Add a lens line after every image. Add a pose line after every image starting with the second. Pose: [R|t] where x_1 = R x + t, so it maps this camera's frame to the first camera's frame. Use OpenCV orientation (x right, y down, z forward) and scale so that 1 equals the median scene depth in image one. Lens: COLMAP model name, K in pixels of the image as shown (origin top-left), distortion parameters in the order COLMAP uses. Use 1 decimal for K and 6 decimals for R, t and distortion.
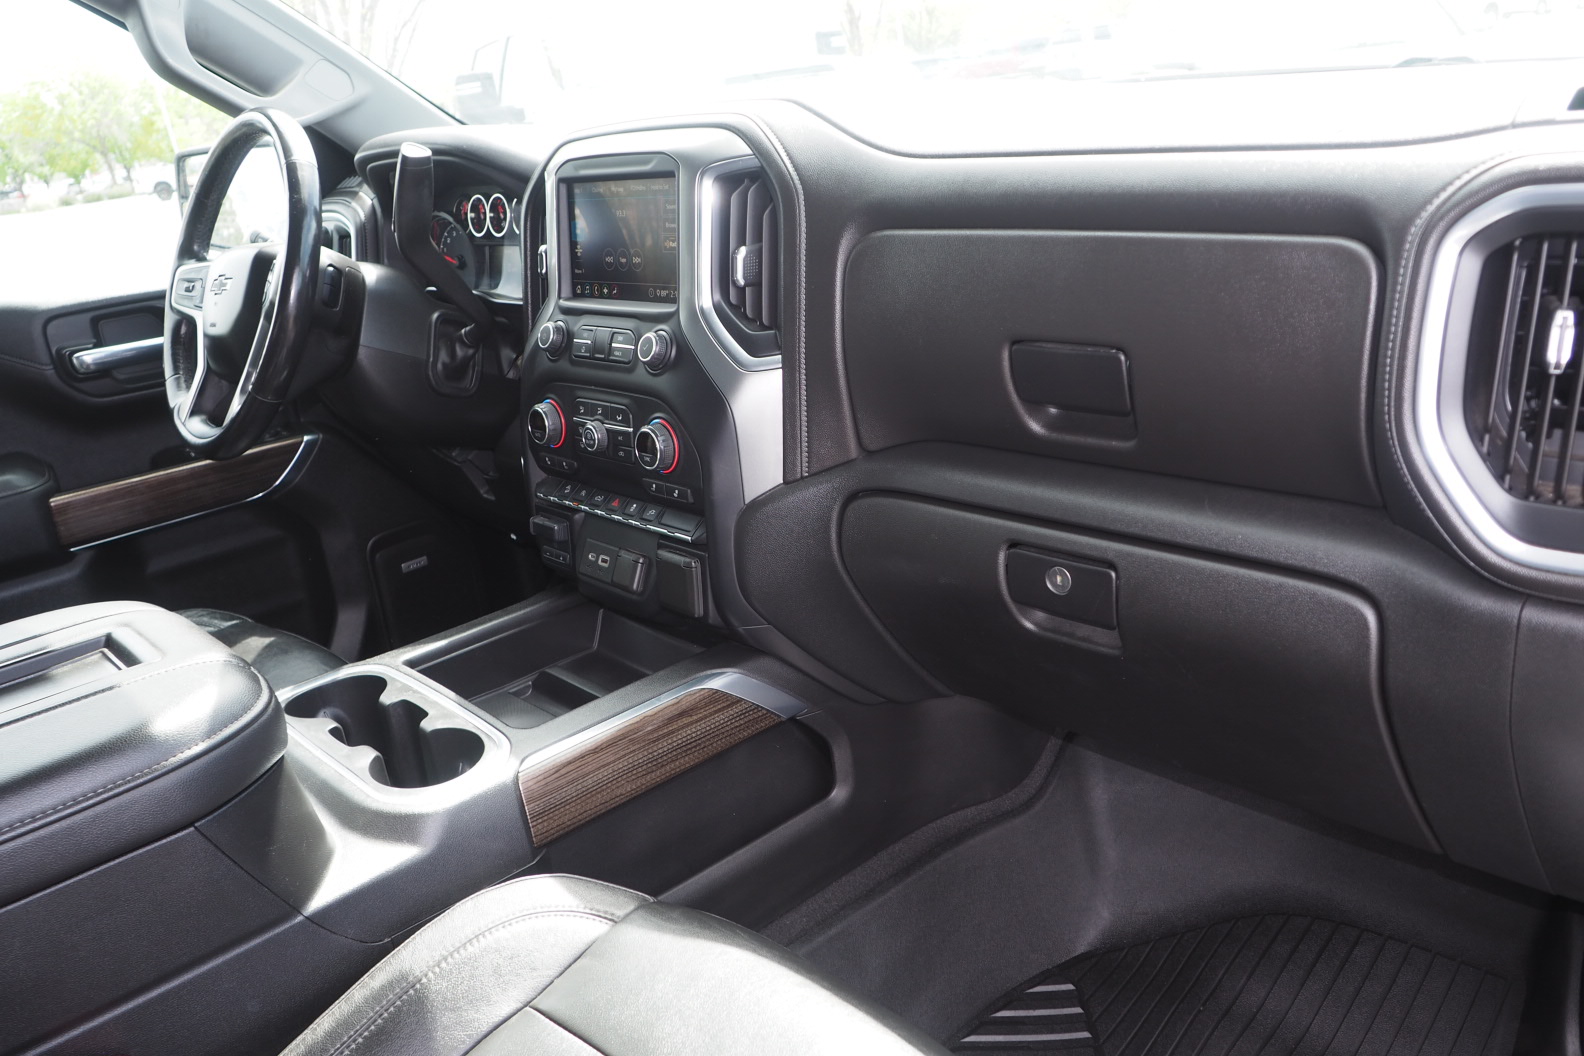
lens RADIAL K [[1243.6, 0, 781.5], [0, 1243.6, 516.7], [0, 0, 1]] dist [-0.024945, 0.002634]
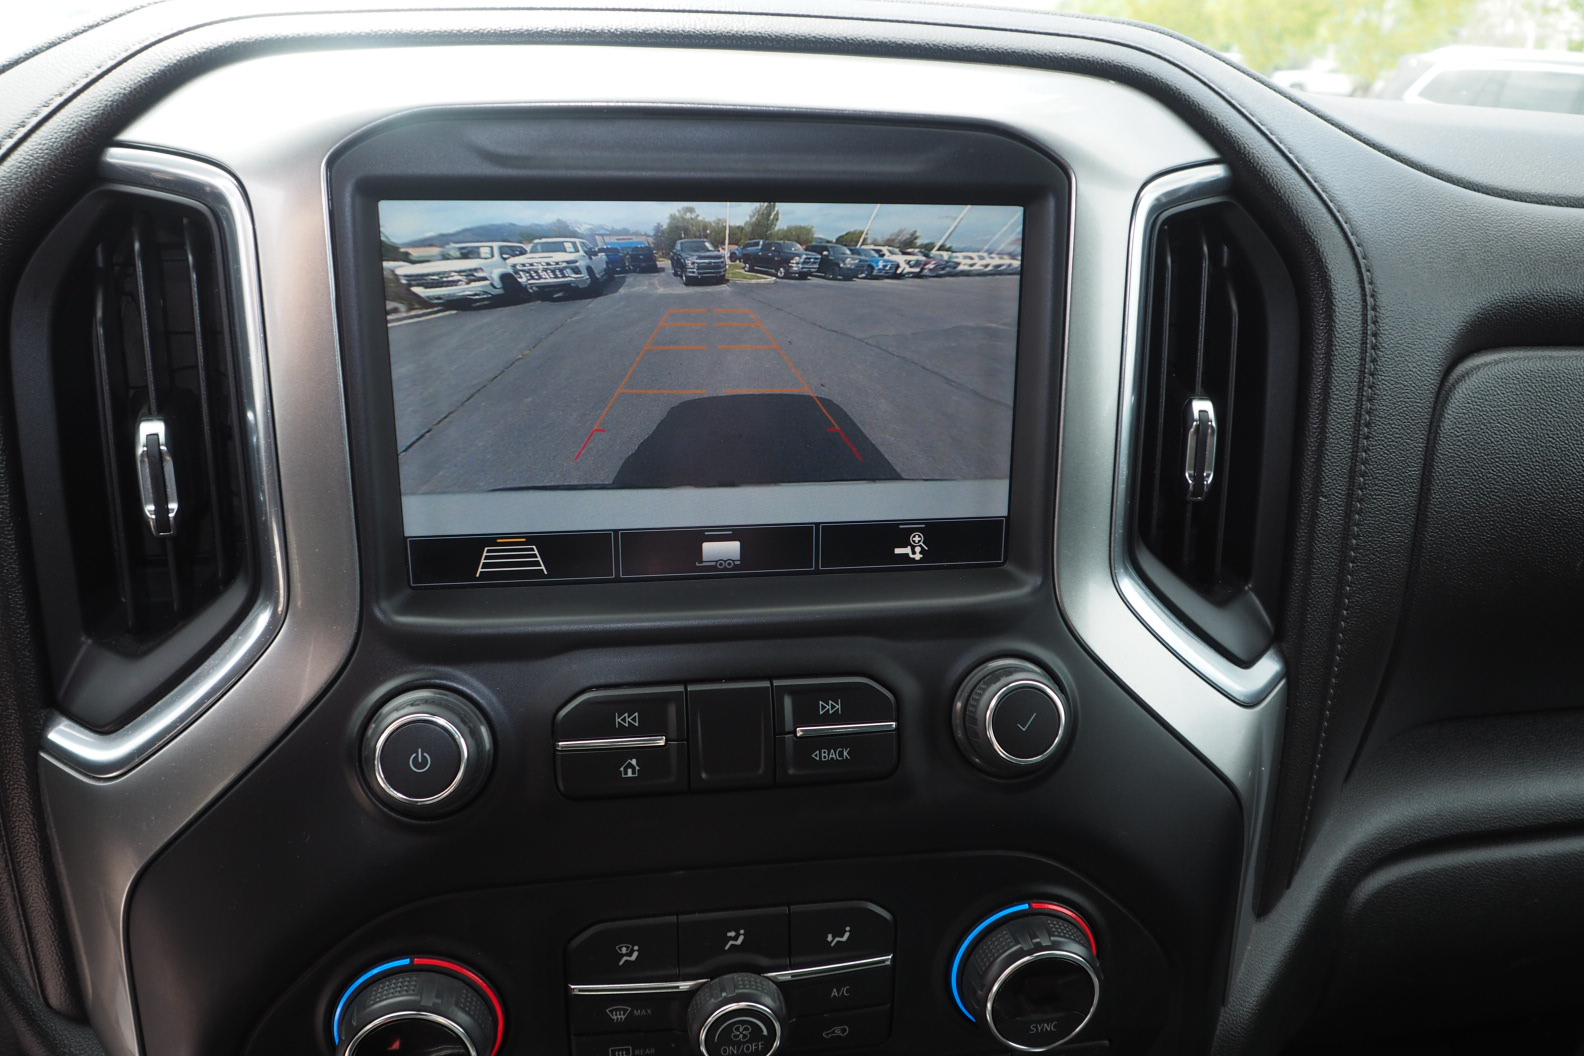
lens RADIAL K [[1158.9, 0, 789.7], [0, 1158.9, 535.8], [0, 0, 1]] dist [-0.062753, 0.026838]
pose [[0.545192, -0.174530, 0.819942, -0.346057], [0.188656, 0.978542, 0.082848, -0.198616], [-0.816807, 0.109519, 0.566420, 0.784742]]
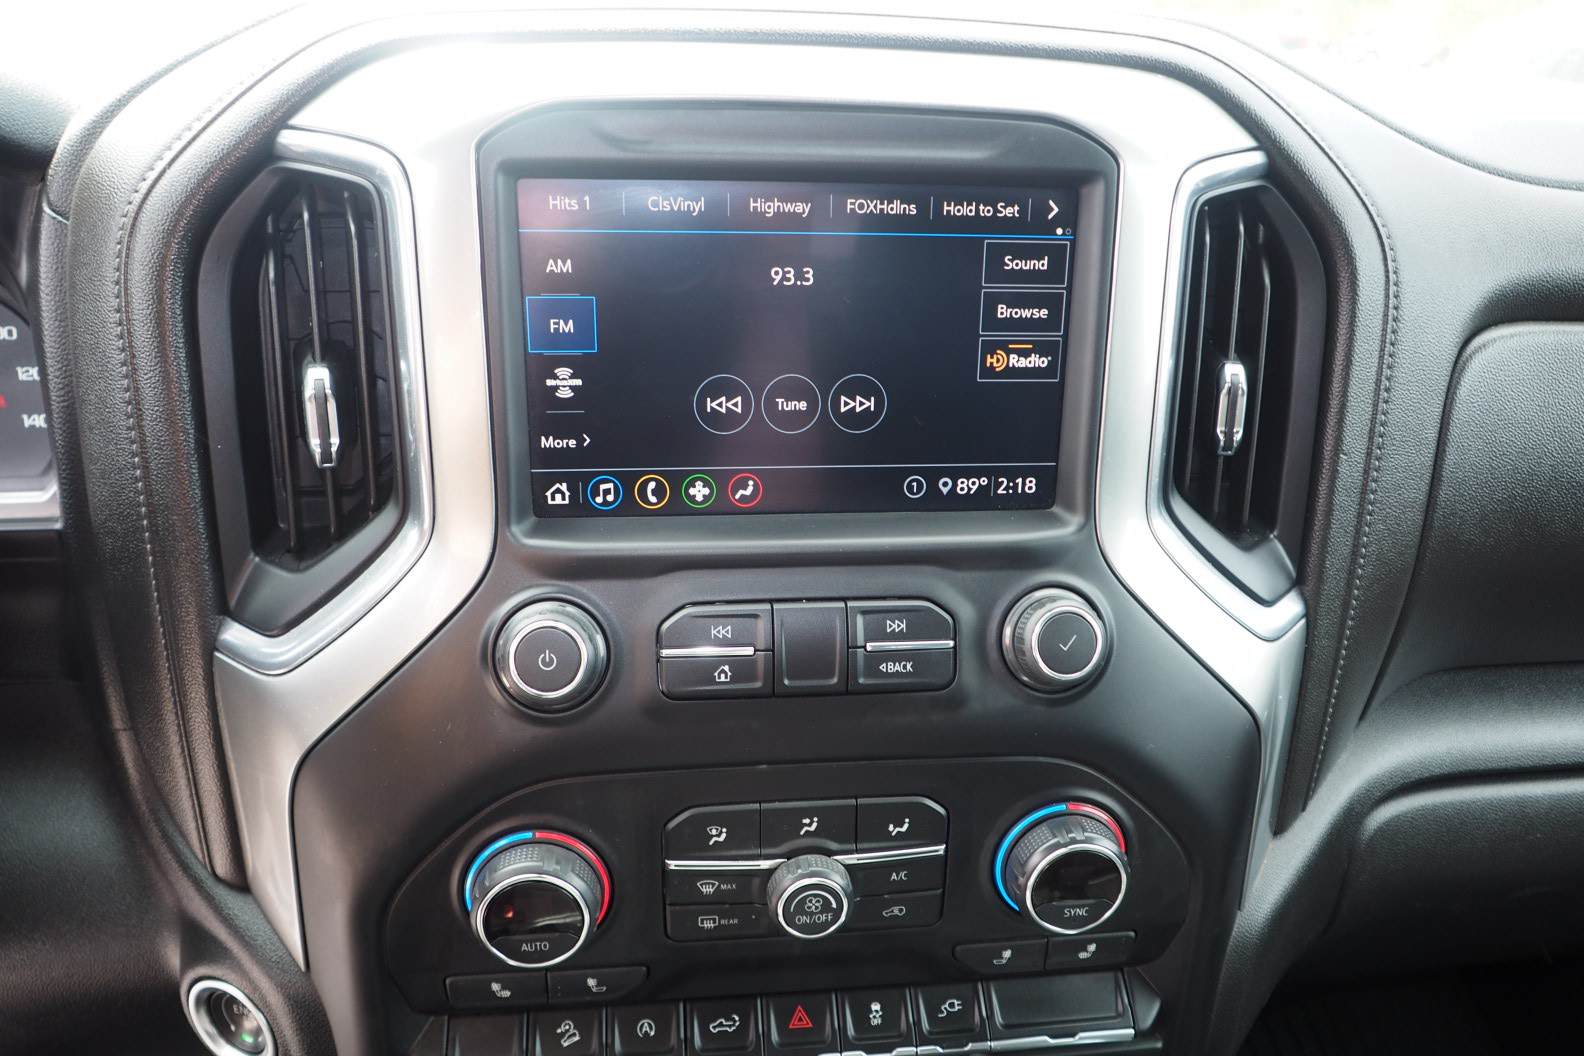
lens RADIAL K [[1158.9, 0, 802.1], [0, 1158.9, 554.4], [0, 0, 1]] dist [-0.062753, 0.026838]
pose [[0.577835, -0.197089, 0.791999, -0.384594], [0.173574, 0.977881, 0.116707, -0.194834], [-0.797483, 0.070033, 0.599264, 0.766378]]
